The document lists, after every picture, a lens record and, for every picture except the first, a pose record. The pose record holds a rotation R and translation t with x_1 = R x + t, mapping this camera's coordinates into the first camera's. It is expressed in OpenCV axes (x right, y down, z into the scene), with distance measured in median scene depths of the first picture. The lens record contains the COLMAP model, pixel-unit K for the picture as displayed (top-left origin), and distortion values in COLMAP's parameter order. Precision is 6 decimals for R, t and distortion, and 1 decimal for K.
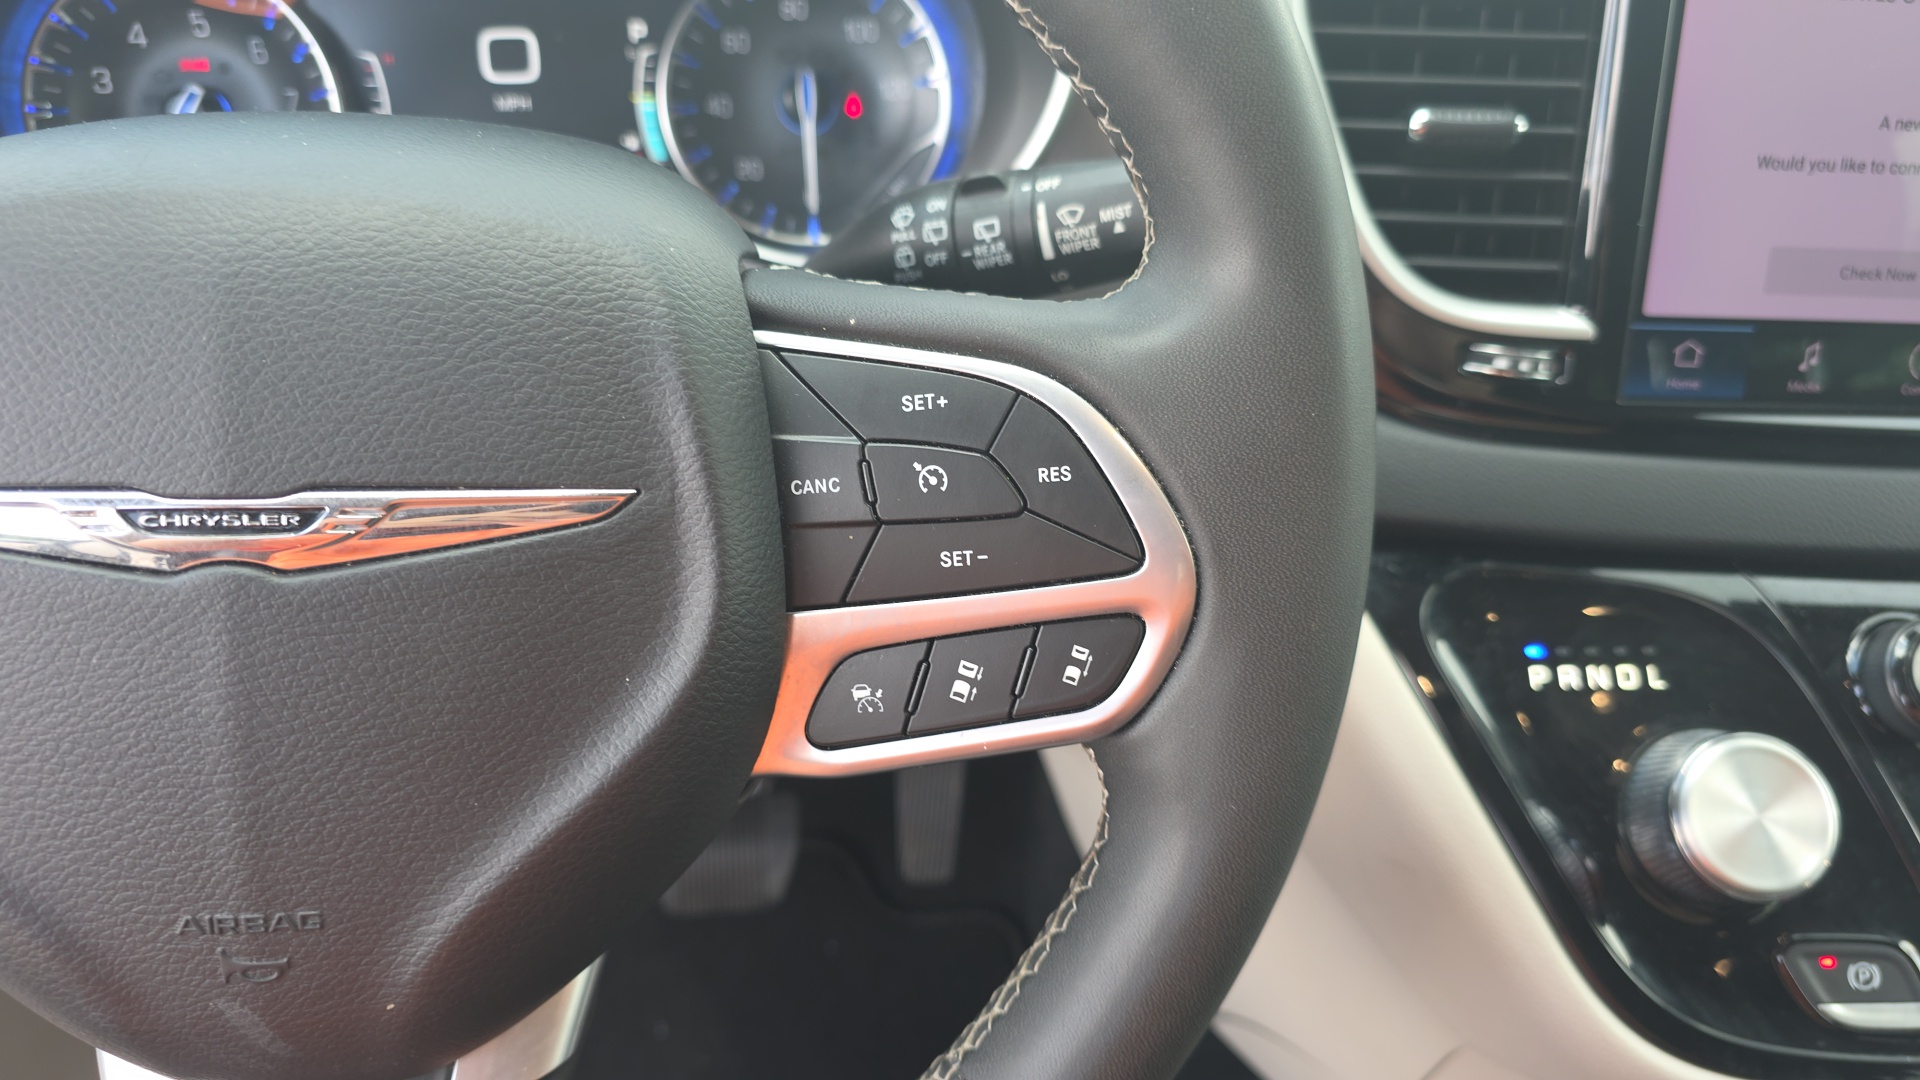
lens RADIAL K [[1303.6, 0, 962.2], [0, 1303.6, 554.3], [0, 0, 1]] dist [0.042994, -0.054780]
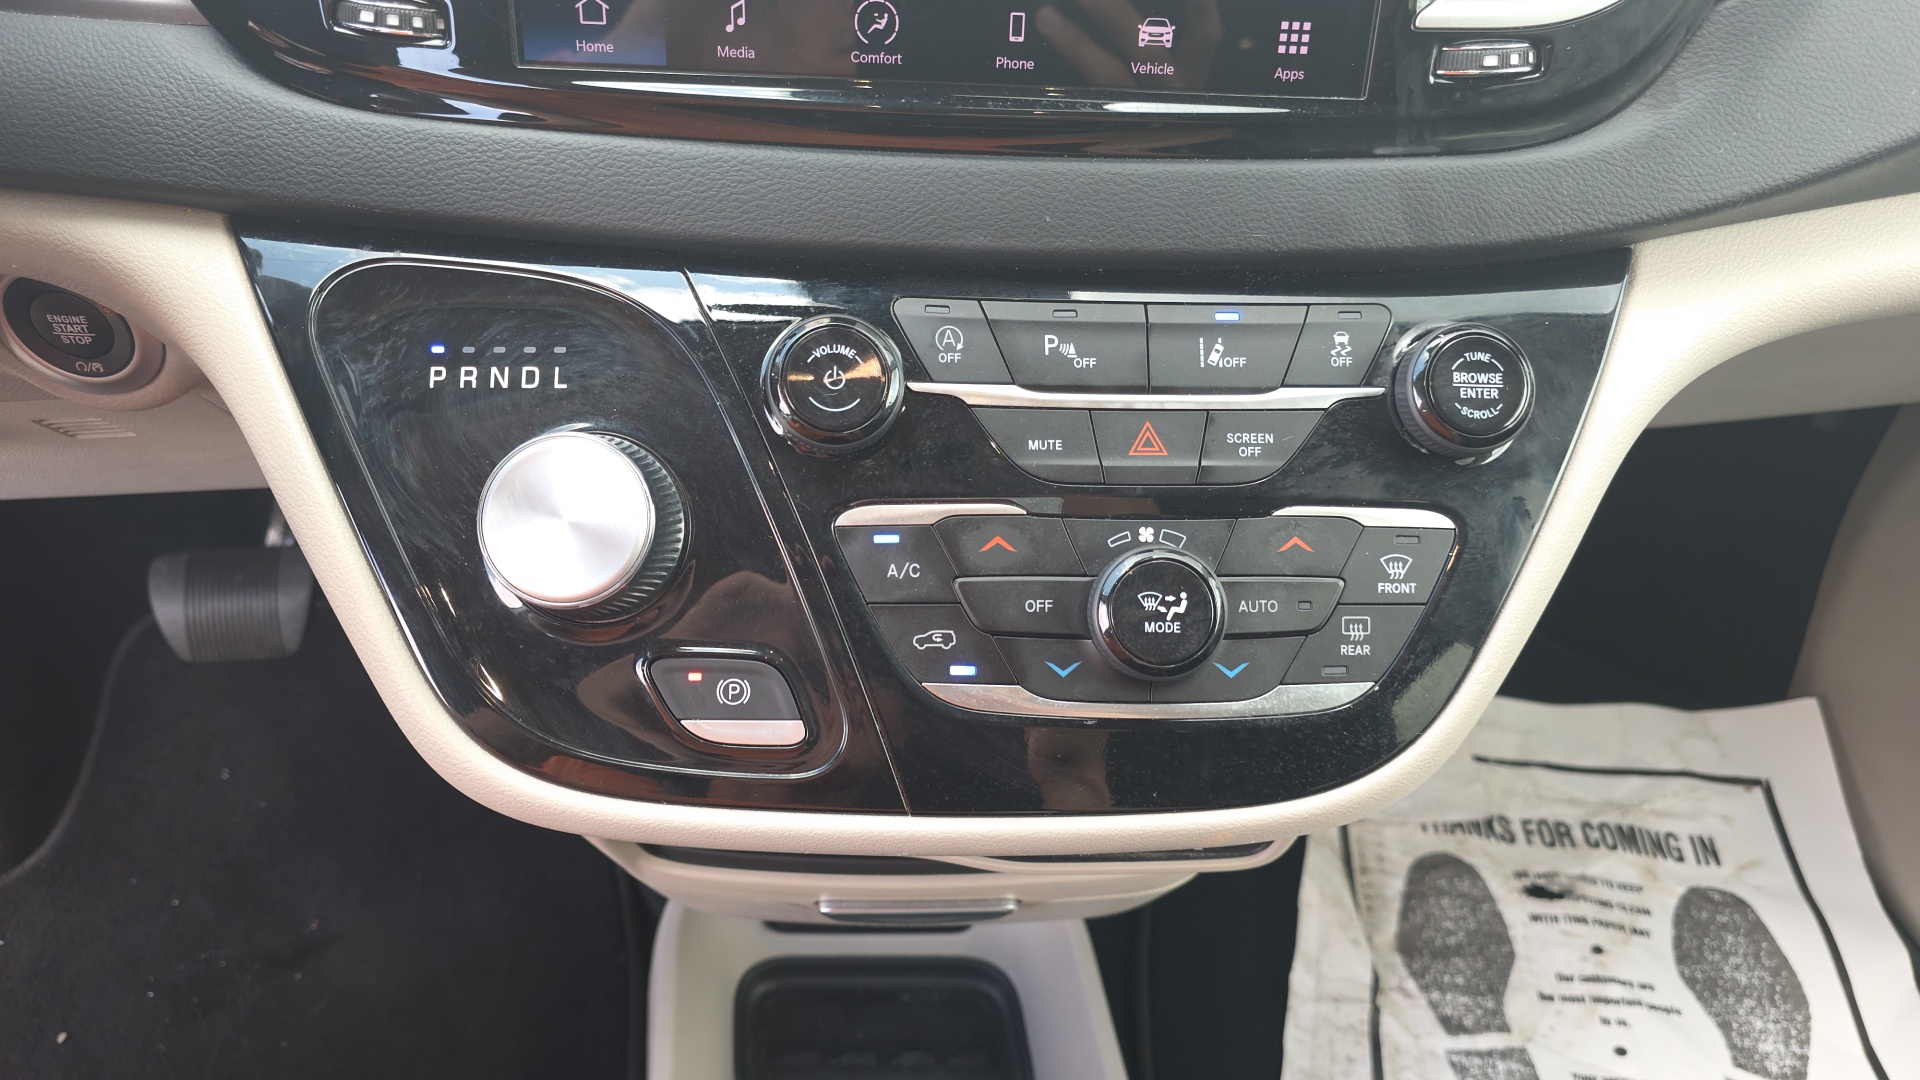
lens RADIAL K [[1303.6, 0, 967.2], [0, 1303.6, 551.0], [0, 0, 1]] dist [0.042994, -0.054780]
pose [[0.999861, 0.011272, 0.012256, 0.939206], [-0.012928, 0.989388, 0.144720, 0.089766], [-0.010495, -0.144858, 0.989397, 0.082827]]
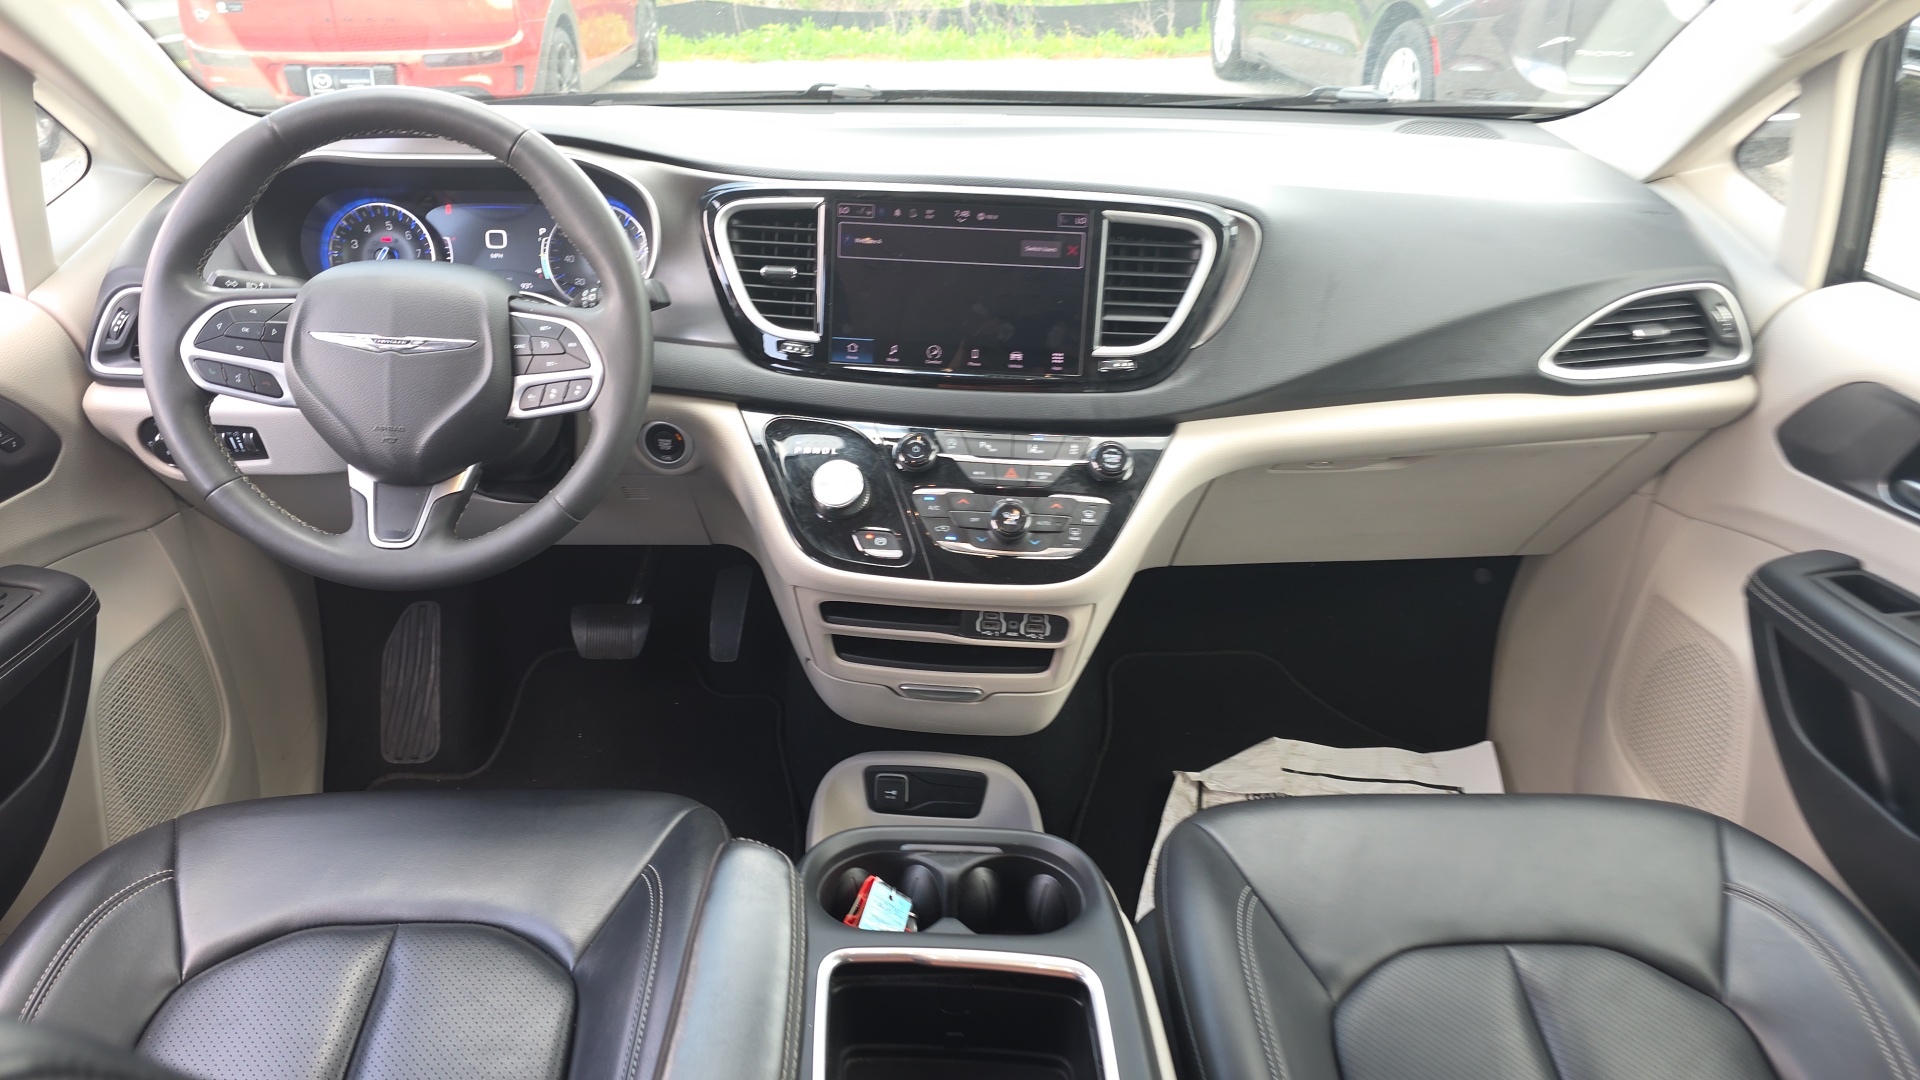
lens RADIAL K [[1303.6, 0, 947.4], [0, 1303.6, 558.6], [0, 0, 1]] dist [0.042994, -0.054780]
pose [[0.995629, 0.042585, -0.083123, 1.230649], [-0.050107, 0.994626, -0.090605, 0.706709], [0.078818, 0.094374, 0.992412, -2.292861]]
